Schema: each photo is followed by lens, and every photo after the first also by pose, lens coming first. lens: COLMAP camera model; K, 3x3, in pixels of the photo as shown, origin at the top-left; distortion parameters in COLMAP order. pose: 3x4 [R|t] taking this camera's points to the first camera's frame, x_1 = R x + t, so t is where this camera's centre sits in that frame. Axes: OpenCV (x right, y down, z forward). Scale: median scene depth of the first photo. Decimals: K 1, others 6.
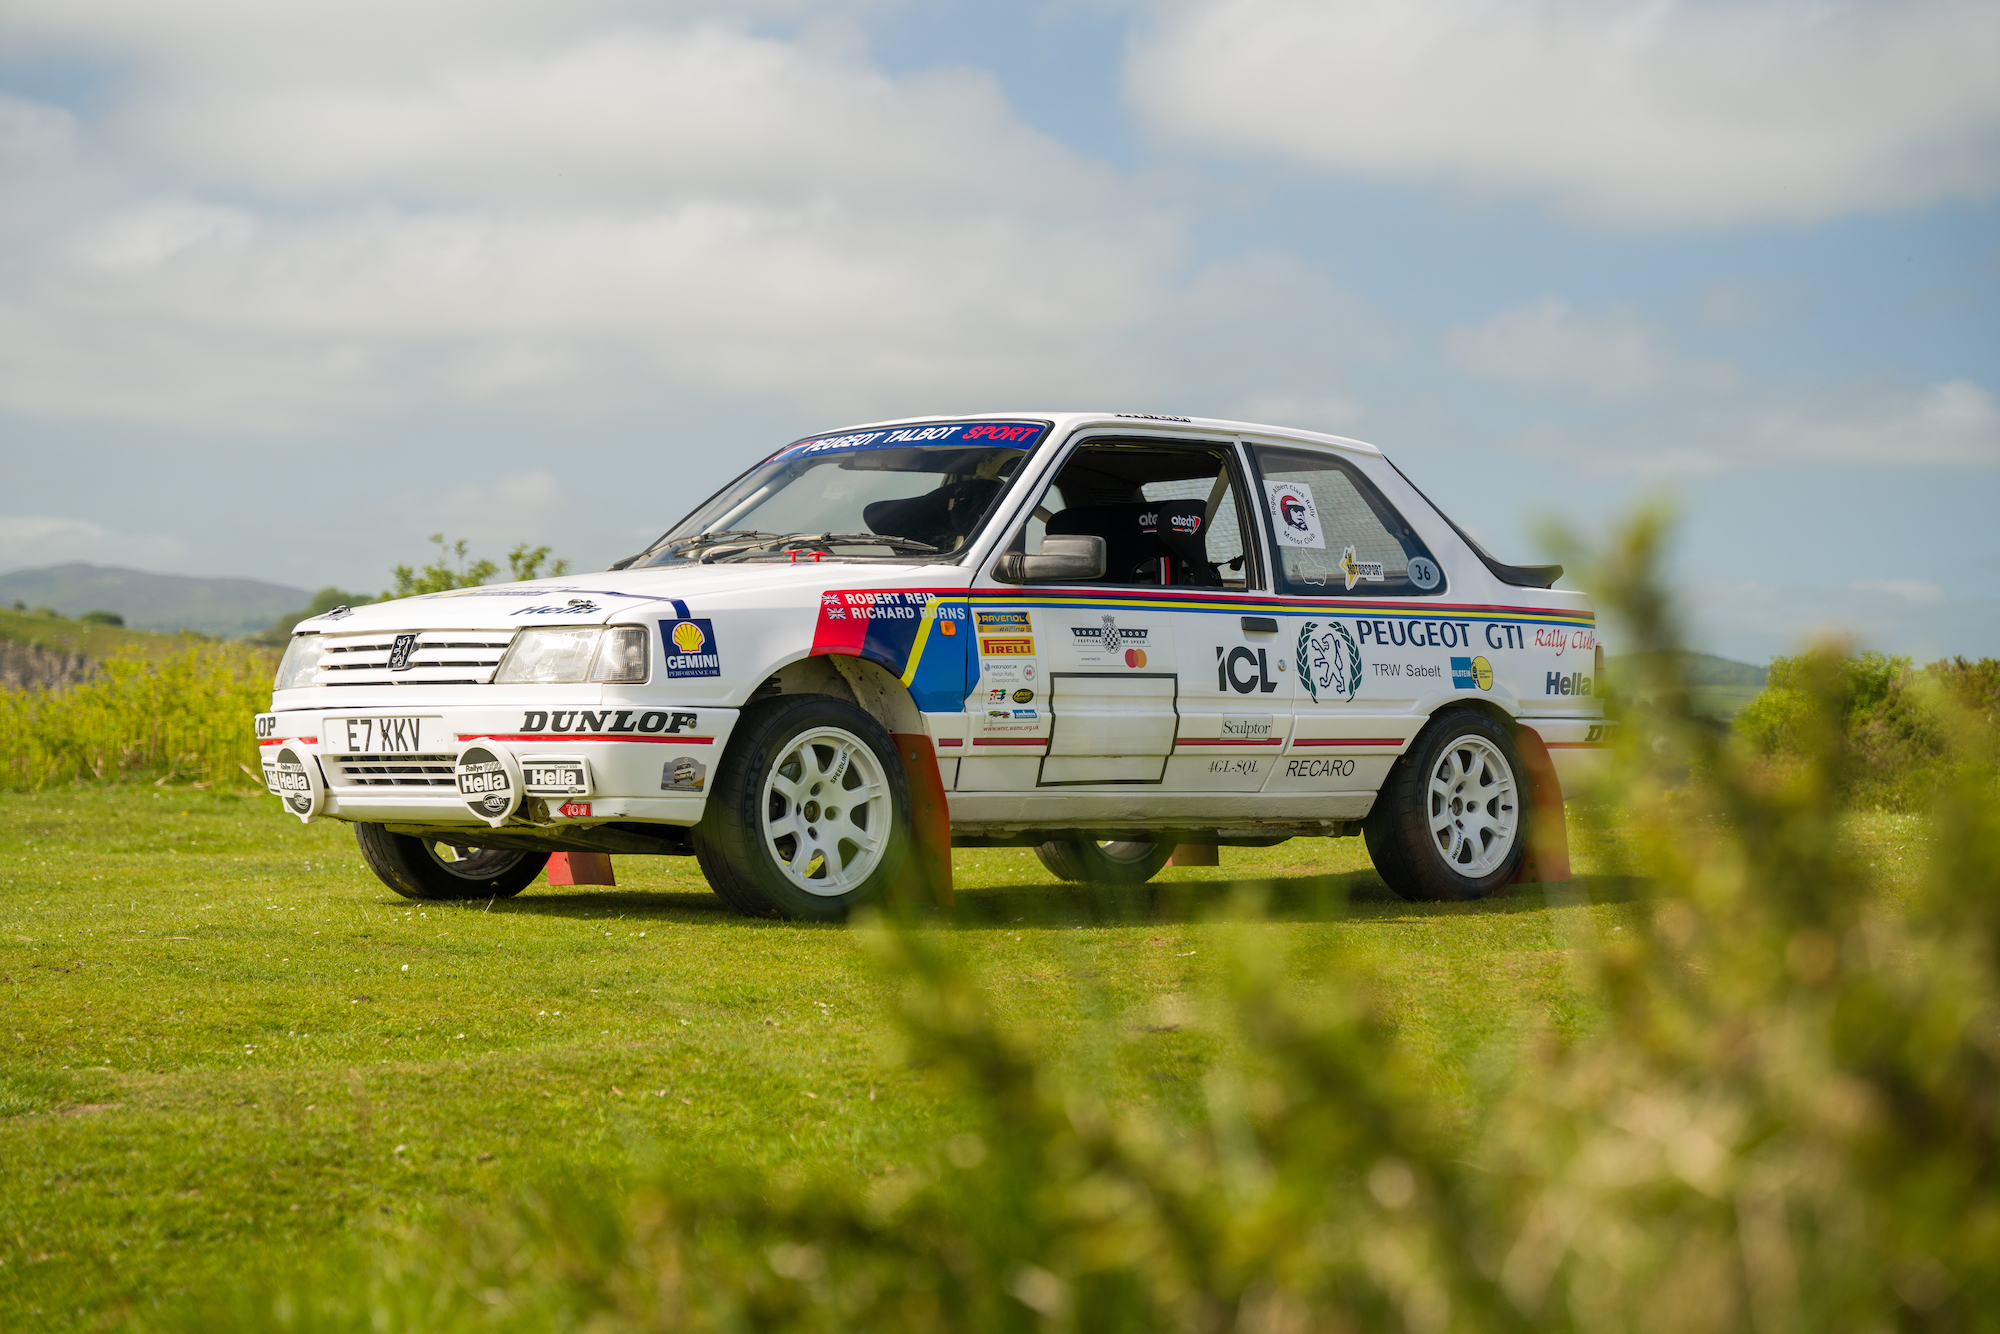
lens RADIAL K [[3858.2, 0, 1000.0], [0, 3858.2, 667.0], [0, 0, 1]] dist [0.260787, 0.094158]
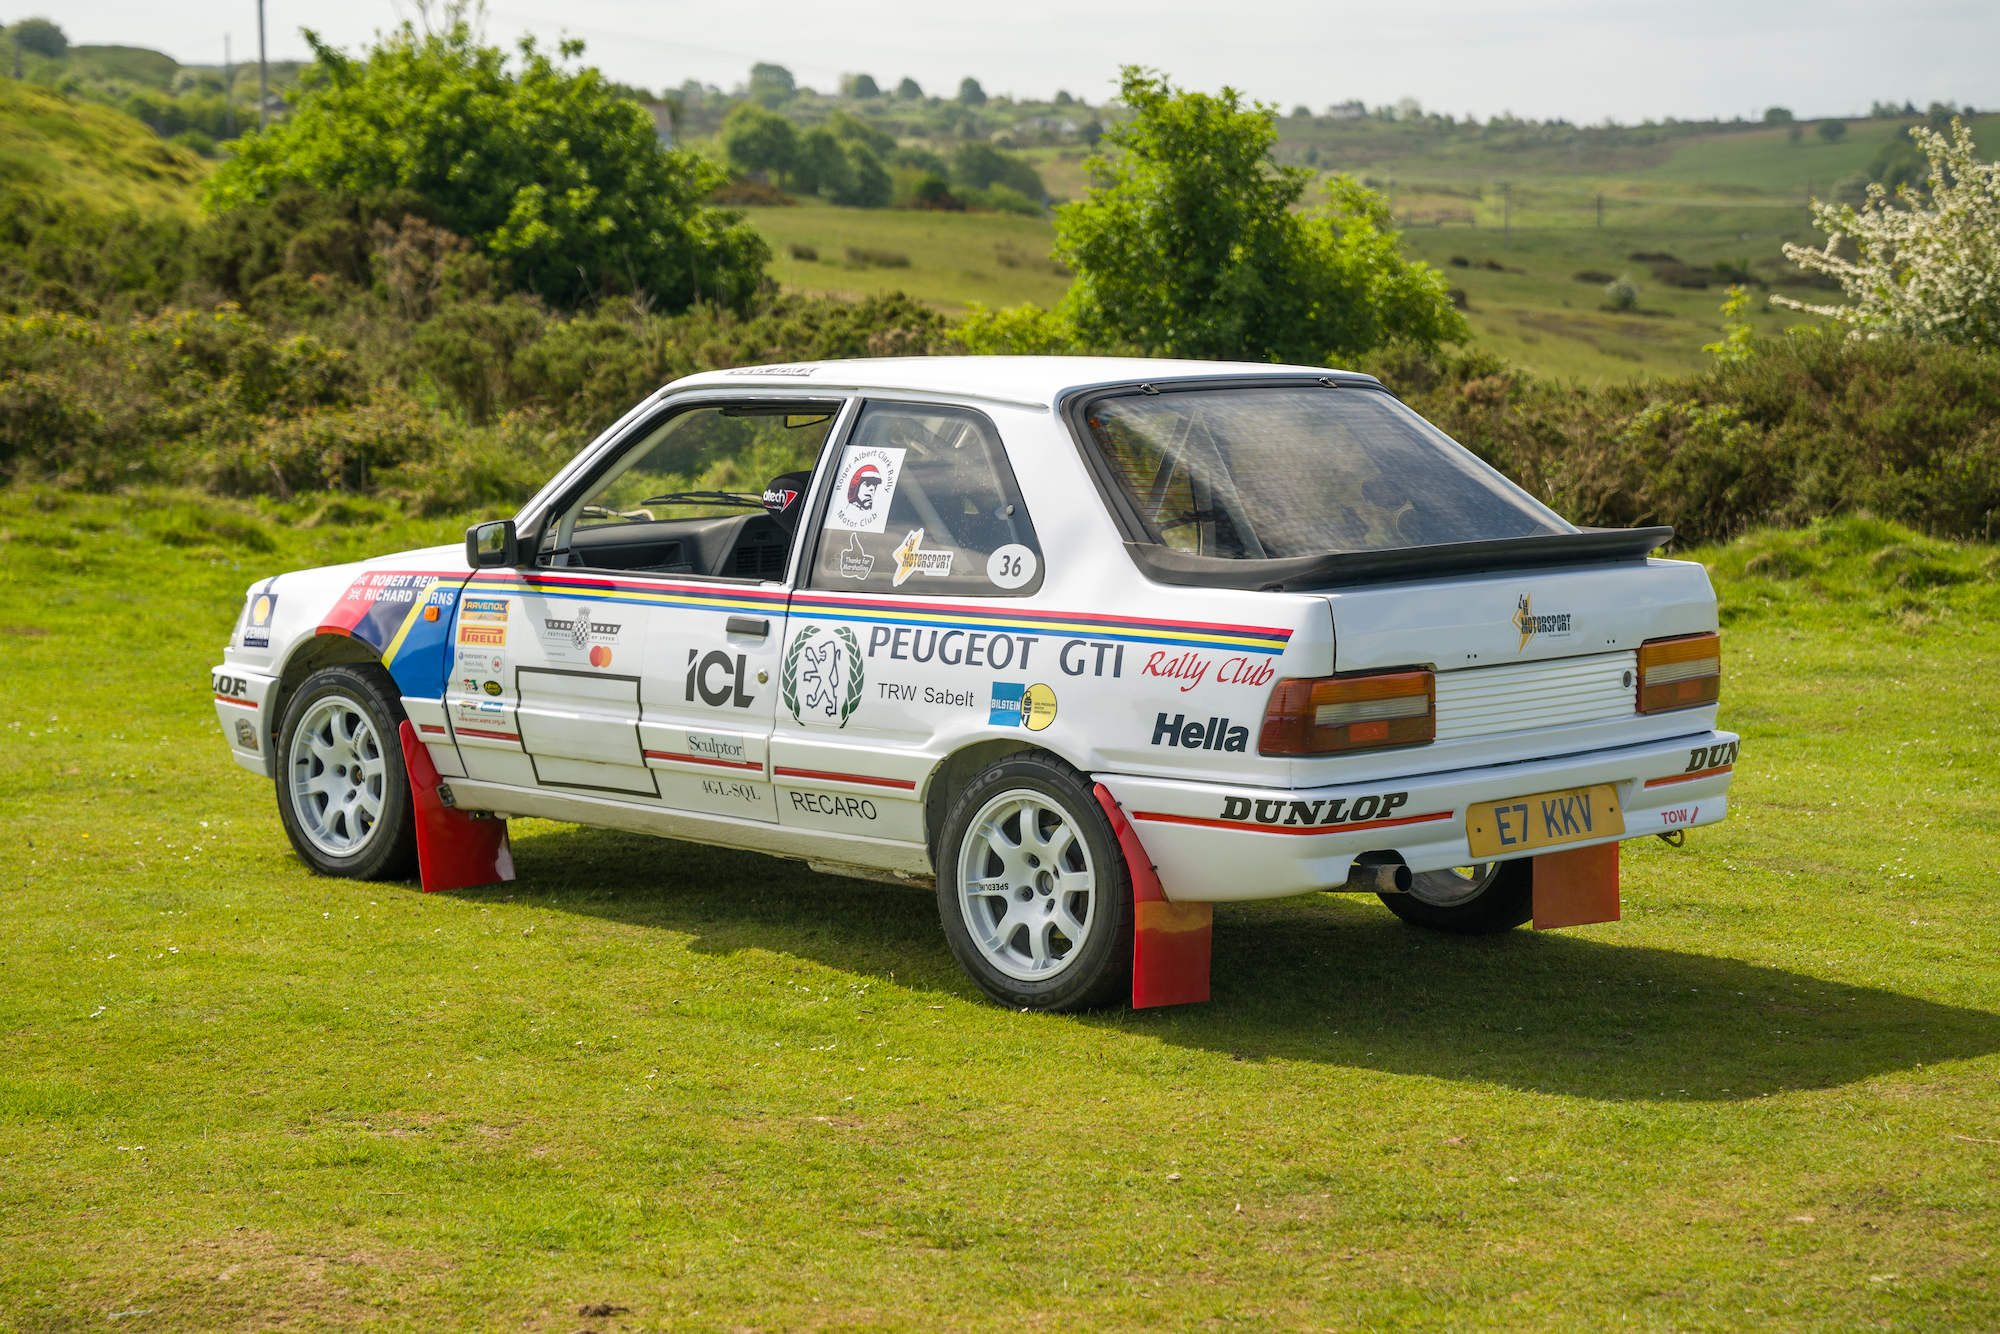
lens RADIAL K [[3963.4, 0, 1060.2], [0, 3963.4, 703.7], [0, 0, 1]] dist [0.222128, 0.211150]
pose [[0.029512, 0.100503, -0.994499, 0.998100], [0.022928, 0.994603, 0.101193, -0.085815], [0.999301, -0.025788, 0.027048, 1.122485]]
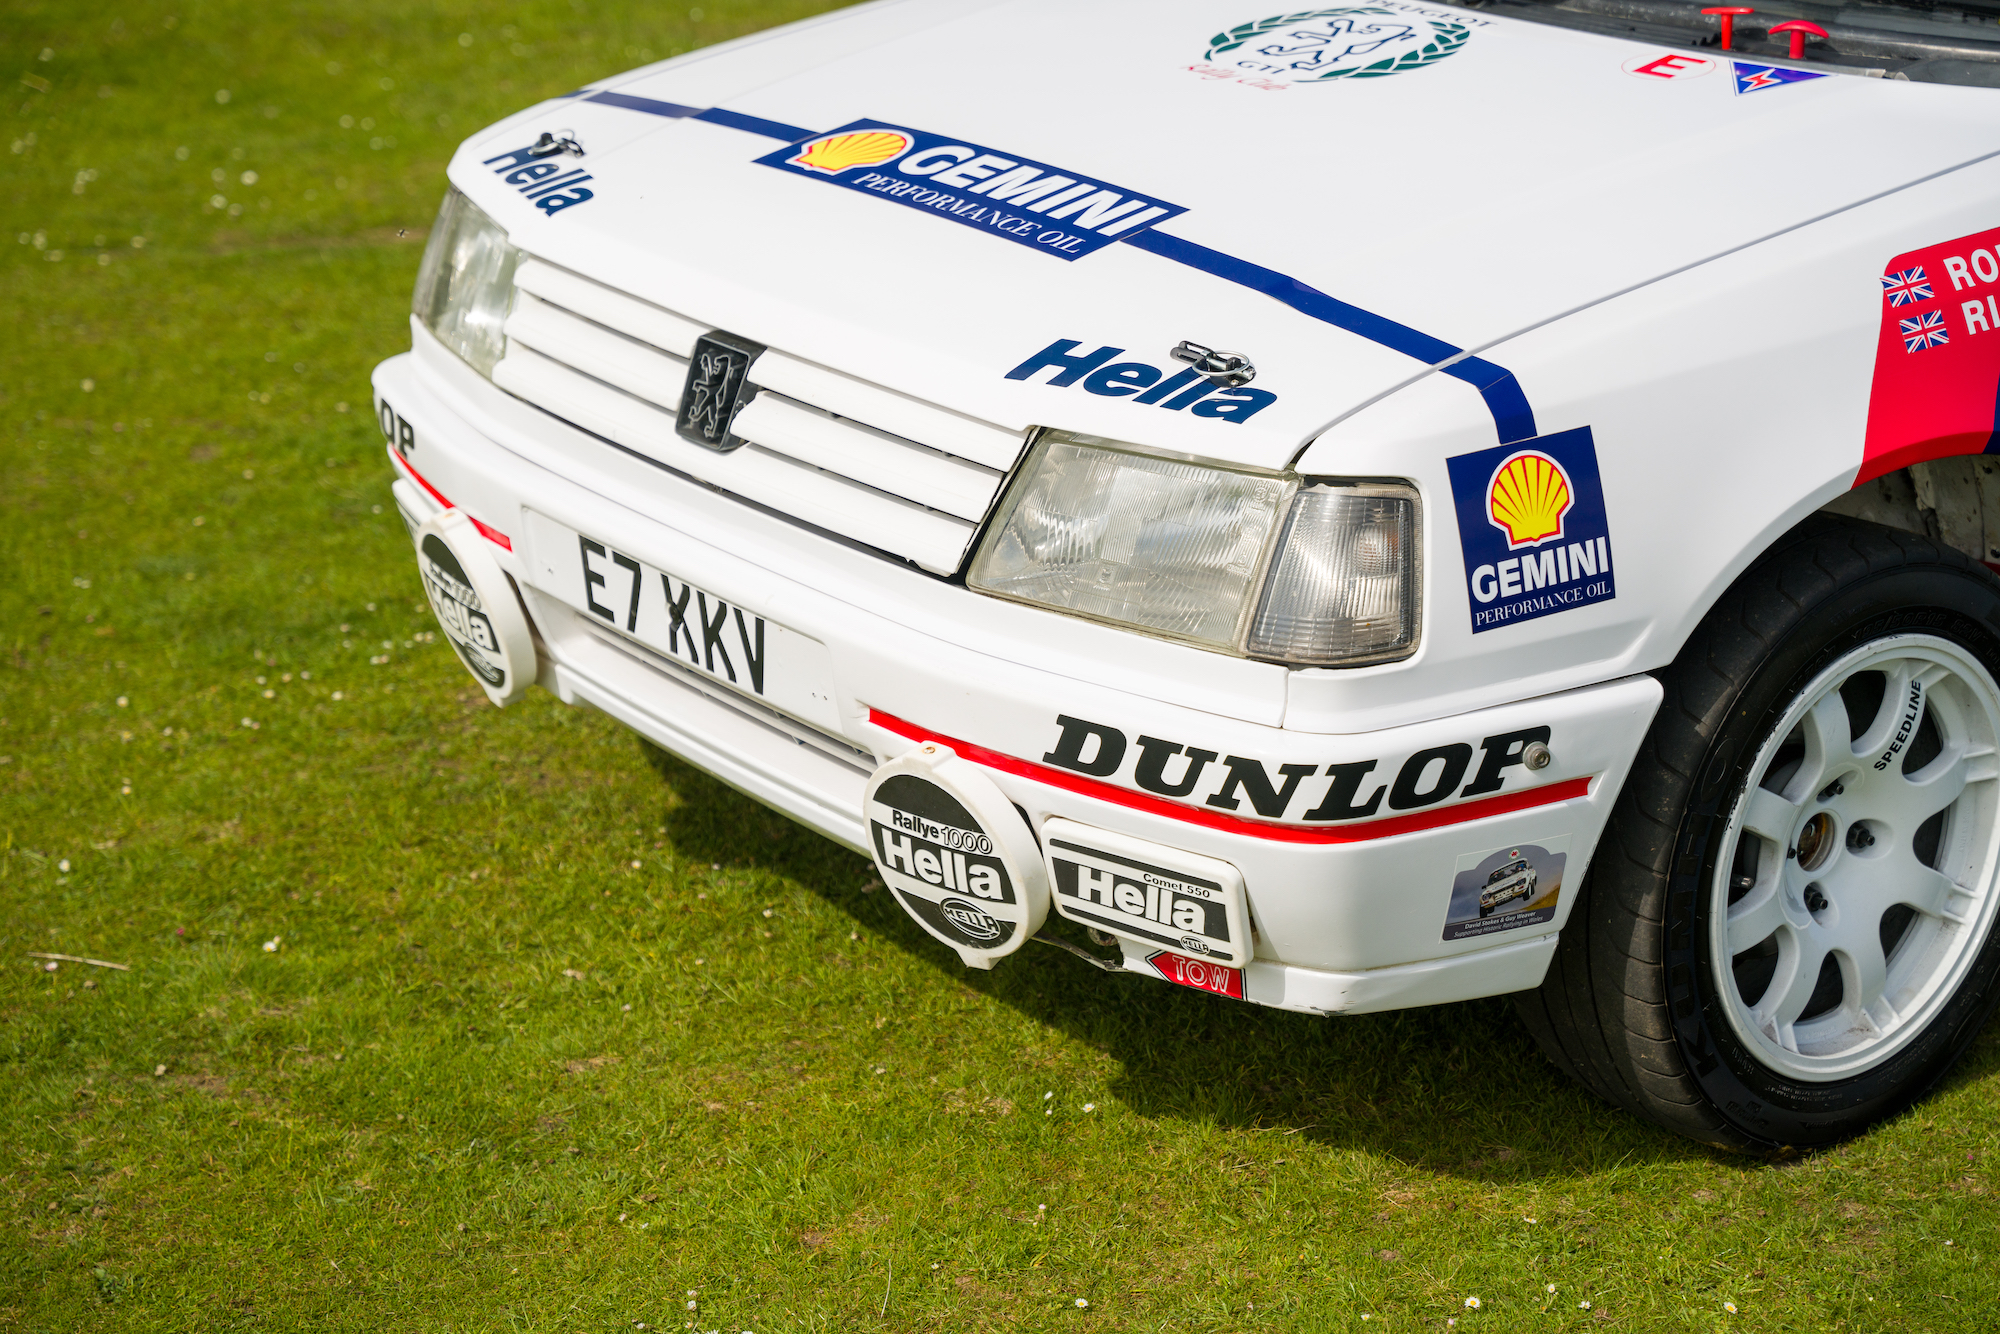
lens RADIAL K [[3858.2, 0, 1000.0], [0, 3858.2, 667.0], [0, 0, 1]] dist [0.260787, 0.094158]
pose [[0.995885, 0.030763, -0.085247, -0.091562], [0.001900, 0.933330, 0.359015, -0.109722], [0.090608, -0.357700, 0.929430, 0.630239]]
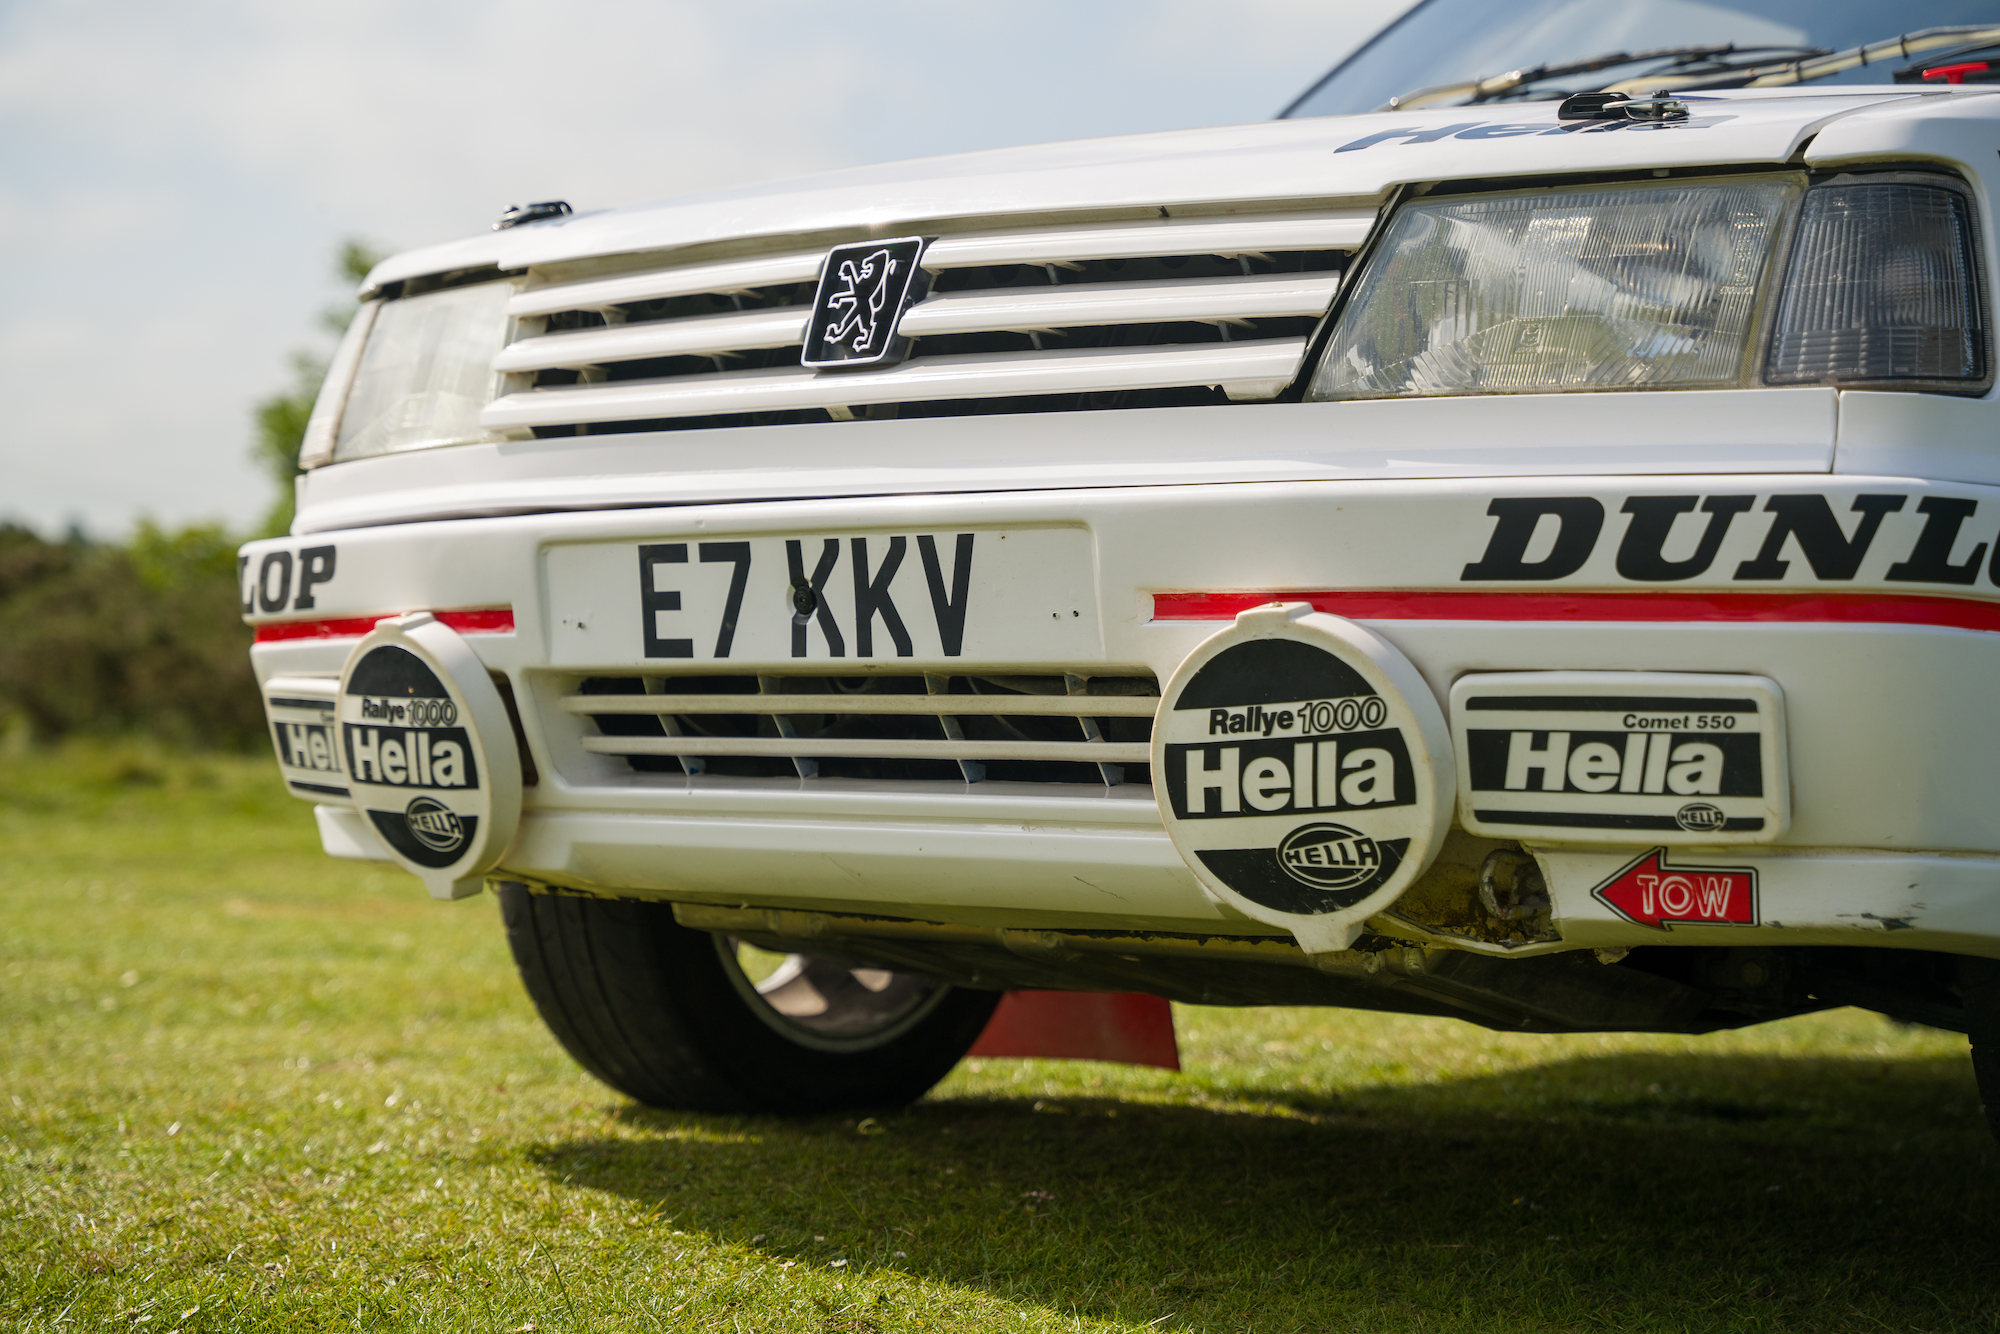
lens RADIAL K [[3858.2, 0, 1000.0], [0, 3858.2, 667.0], [0, 0, 1]] dist [0.260787, 0.094158]
pose [[0.994285, 0.022385, 0.104385, -0.167969], [-0.022345, 0.999749, -0.001552, 0.021861], [-0.104393, -0.000790, 0.994536, 0.701550]]
